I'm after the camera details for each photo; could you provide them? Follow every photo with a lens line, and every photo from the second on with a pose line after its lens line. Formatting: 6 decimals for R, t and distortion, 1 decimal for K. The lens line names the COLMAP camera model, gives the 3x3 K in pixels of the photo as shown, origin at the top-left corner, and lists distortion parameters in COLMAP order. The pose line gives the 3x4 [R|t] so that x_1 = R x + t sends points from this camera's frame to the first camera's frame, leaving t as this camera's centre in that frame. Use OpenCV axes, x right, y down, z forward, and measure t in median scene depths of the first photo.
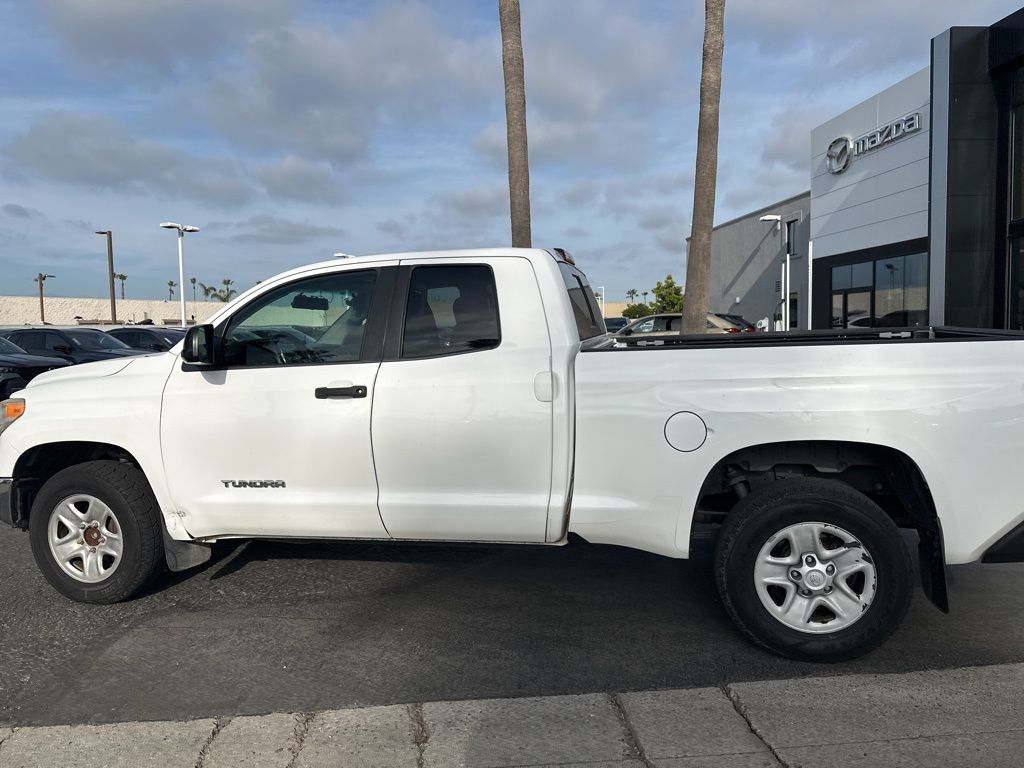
lens RADIAL K [[721.1, 0, 506.5], [0, 721.1, 384.5], [0, 0, 1]] dist [0.046879, -0.054779]
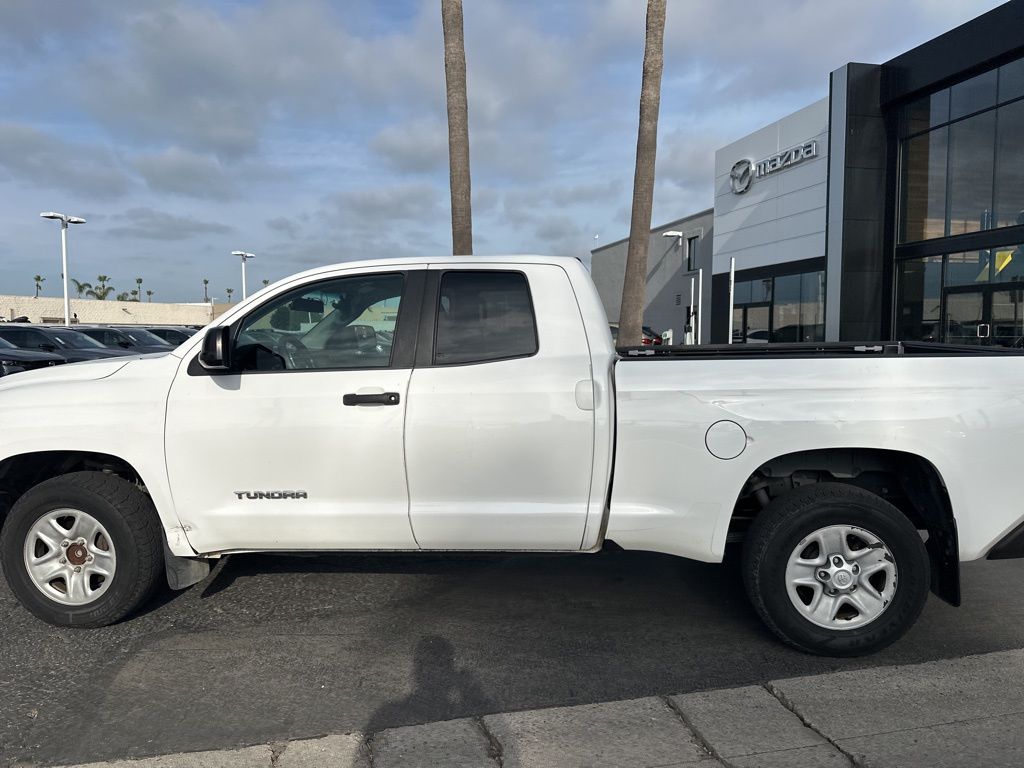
lens RADIAL K [[721.1, 0, 507.1], [0, 721.1, 395.1], [0, 0, 1]] dist [0.046879, -0.054779]
pose [[0.989714, 0.007418, 0.142866, -0.169788], [-0.008197, 0.999955, 0.004865, -0.000687], [-0.142824, -0.005987, 0.989730, 0.018461]]
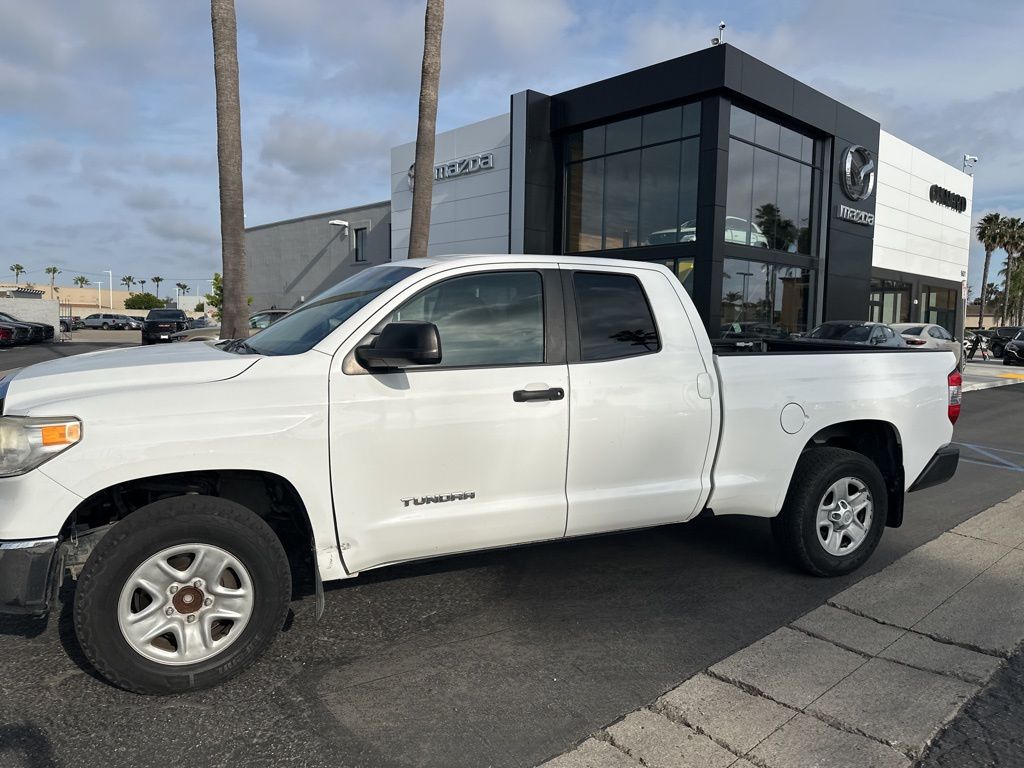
lens RADIAL K [[721.1, 0, 511.0], [0, 721.1, 386.5], [0, 0, 1]] dist [0.046879, -0.054779]
pose [[0.784419, -0.016514, 0.620011, -0.782784], [0.012414, 0.999863, 0.010925, -0.010364], [-0.620107, -0.000873, 0.784517, 0.230713]]
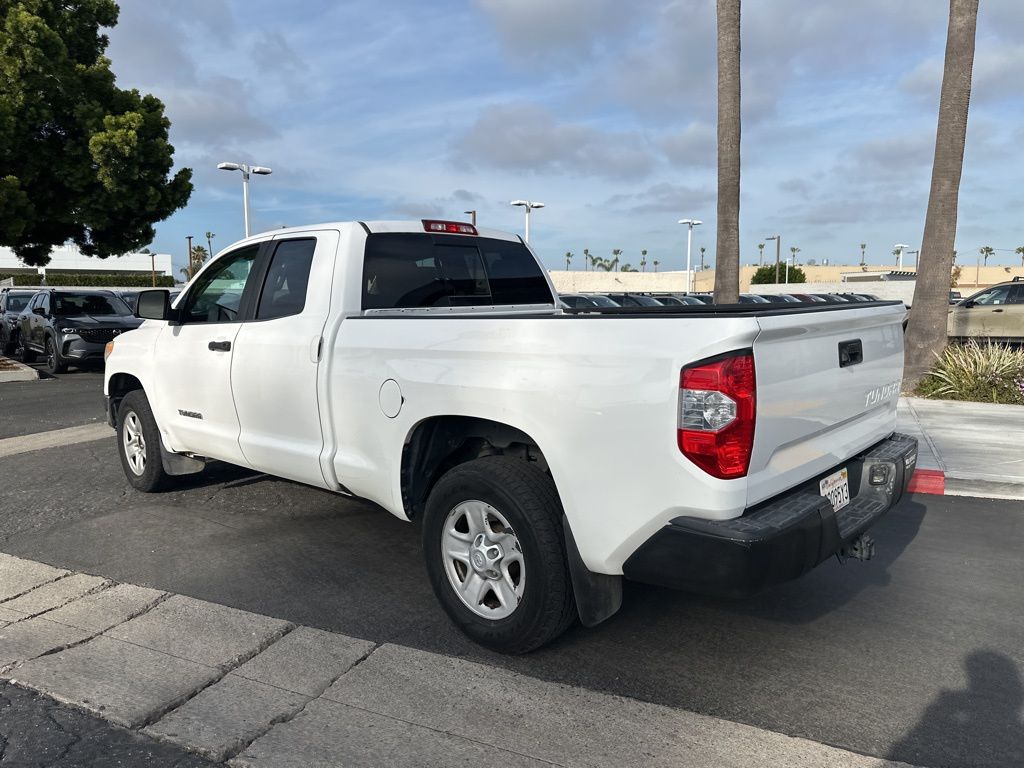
lens RADIAL K [[721.1, 0, 504.7], [0, 721.1, 382.1], [0, 0, 1]] dist [0.046879, -0.054779]
pose [[0.862459, 0.070845, -0.501144, 0.734522], [-0.050256, 0.997249, 0.054489, -0.017603], [0.503625, -0.021809, 0.863647, 0.156450]]
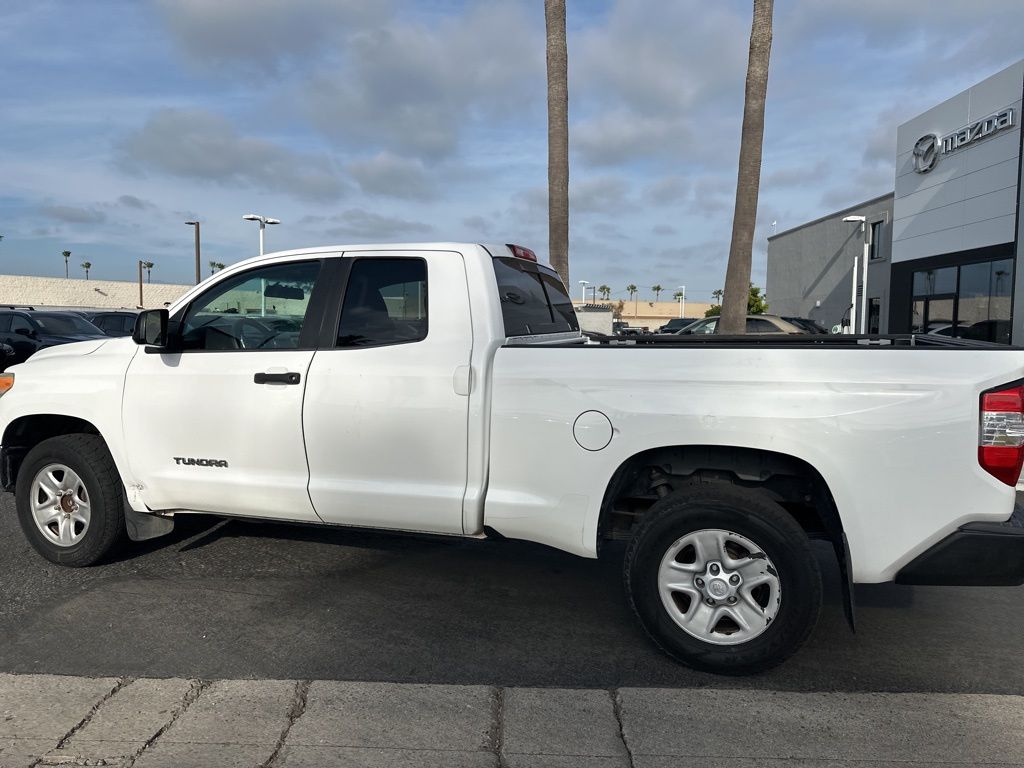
lens RADIAL K [[721.1, 0, 505.2], [0, 721.1, 383.4], [0, 0, 1]] dist [0.046879, -0.054779]
pose [[0.992997, 0.039879, -0.111204, 0.191079], [-0.039534, 0.999204, 0.005303, -0.000263], [0.111327, -0.000870, 0.993783, 0.001689]]
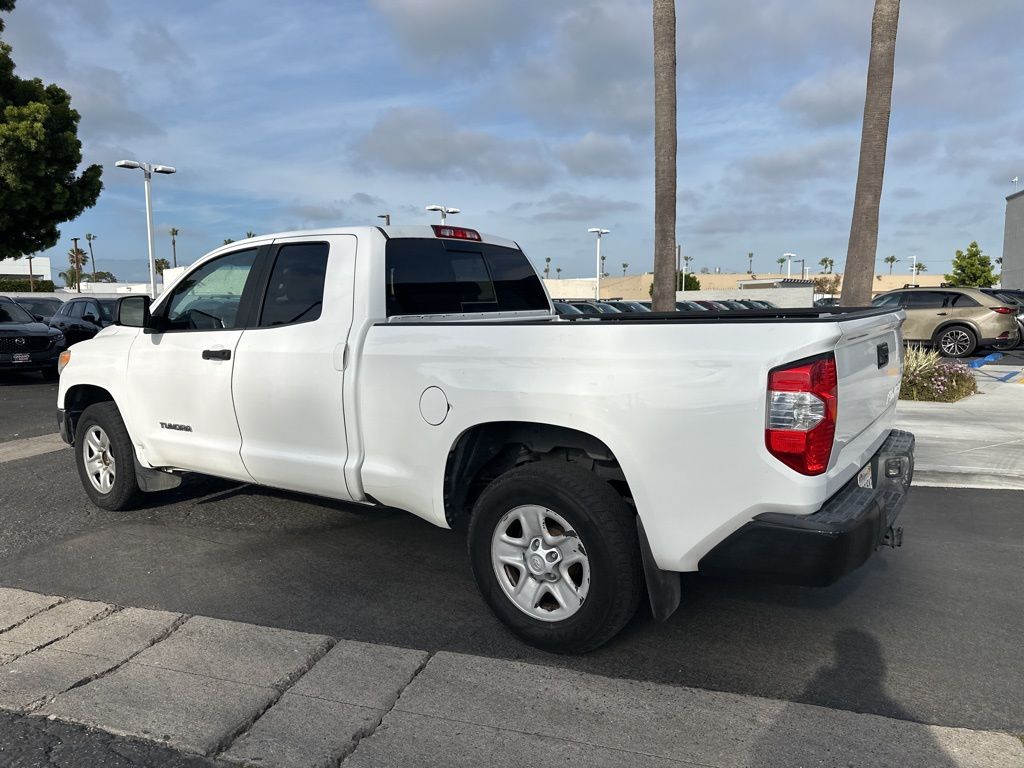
lens RADIAL K [[721.1, 0, 504.8], [0, 721.1, 392.3], [0, 0, 1]] dist [0.046879, -0.054779]
pose [[0.922004, 0.059298, -0.382613, 0.594033], [-0.041756, 0.997668, 0.053997, -0.009799], [0.384923, -0.033809, 0.922329, 0.079321]]
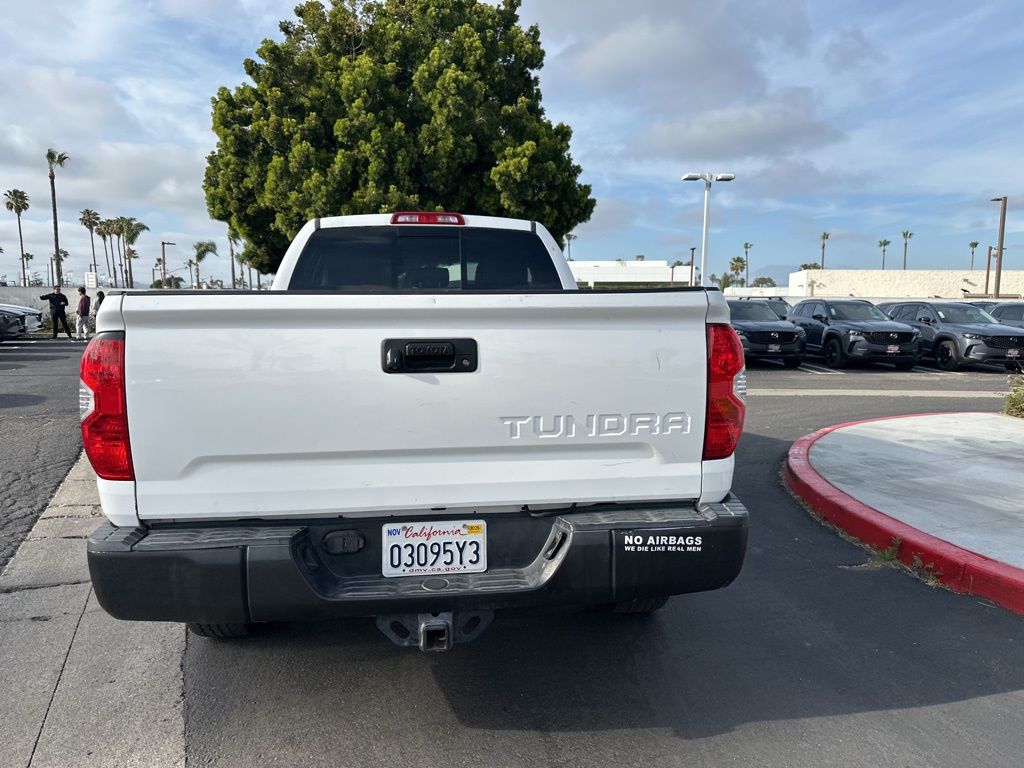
lens RADIAL K [[721.1, 0, 505.8], [0, 721.1, 383.9], [0, 0, 1]] dist [0.046879, -0.054779]
pose [[0.318886, 0.118975, -0.940296, 1.173367], [-0.088263, 0.991507, 0.095521, -0.058217], [0.943674, 0.052533, 0.326679, 0.844183]]
